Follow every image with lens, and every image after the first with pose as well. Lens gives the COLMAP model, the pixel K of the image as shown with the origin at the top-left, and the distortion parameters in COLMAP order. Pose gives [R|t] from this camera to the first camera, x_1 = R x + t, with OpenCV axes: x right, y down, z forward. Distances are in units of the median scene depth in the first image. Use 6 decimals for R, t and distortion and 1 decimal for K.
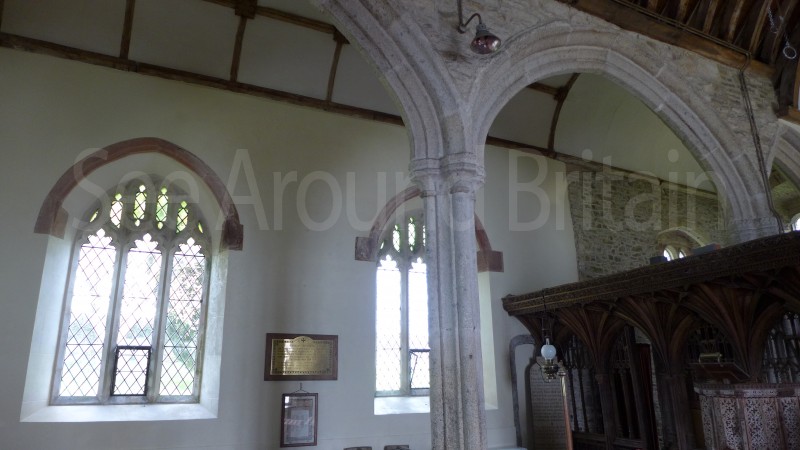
lens RADIAL K [[529.8, 0, 398.5], [0, 529.8, 222.1], [0, 0, 1]] dist [-0.043290, 0.005141]
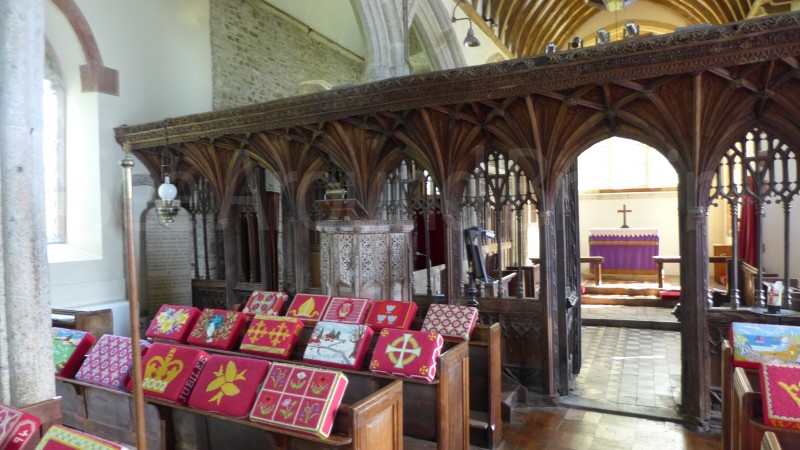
lens RADIAL K [[529.8, 0, 398.5], [0, 529.8, 222.1], [0, 0, 1]] dist [-0.043290, 0.005141]
pose [[0.793313, -0.003315, 0.608805, 0.069747], [-0.154464, 0.966169, 0.206539, 0.066040], [-0.588893, -0.257889, 0.765962, 0.123303]]
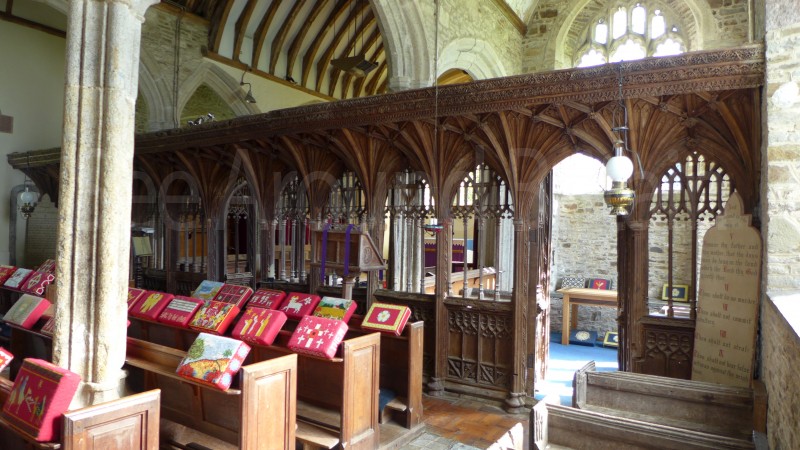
lens RADIAL K [[522.5, 0, 400.3], [0, 522.5, 211.0], [0, 0, 1]] dist [-0.028496, 0.003292]
pose [[0.838738, 0.043011, 0.542834, 0.417764], [-0.173758, 0.965902, 0.191943, -0.157824], [-0.516068, -0.255312, 0.817612, -0.657917]]
